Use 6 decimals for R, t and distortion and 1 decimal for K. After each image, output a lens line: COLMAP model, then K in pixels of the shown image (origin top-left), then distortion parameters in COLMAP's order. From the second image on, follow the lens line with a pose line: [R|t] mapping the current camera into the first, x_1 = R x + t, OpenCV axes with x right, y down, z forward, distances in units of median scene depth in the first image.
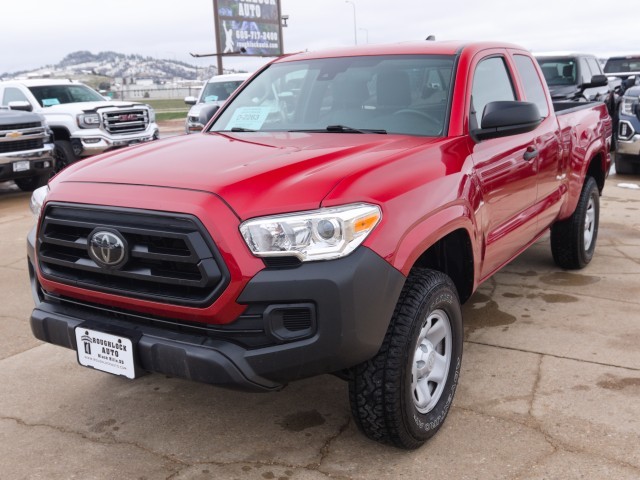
lens RADIAL K [[684.0, 0, 300.6], [0, 684.0, 239.7], [0, 0, 1]] dist [-0.021791, 0.000000]
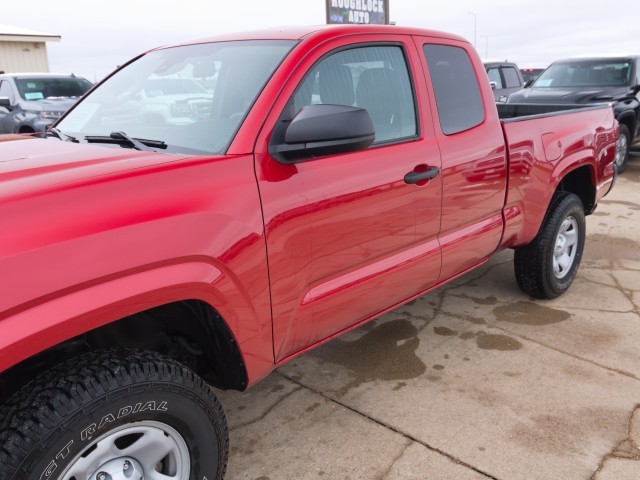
lens RADIAL K [[557.8, 0, 342.7], [0, 557.8, 212.4], [0, 0, 1]] dist [0.033343, -0.034848]
pose [[0.987917, 0.052692, -0.145751, 0.250024], [-0.051930, 0.998610, 0.009037, -0.060277], [0.146025, -0.001359, 0.989280, 0.263091]]
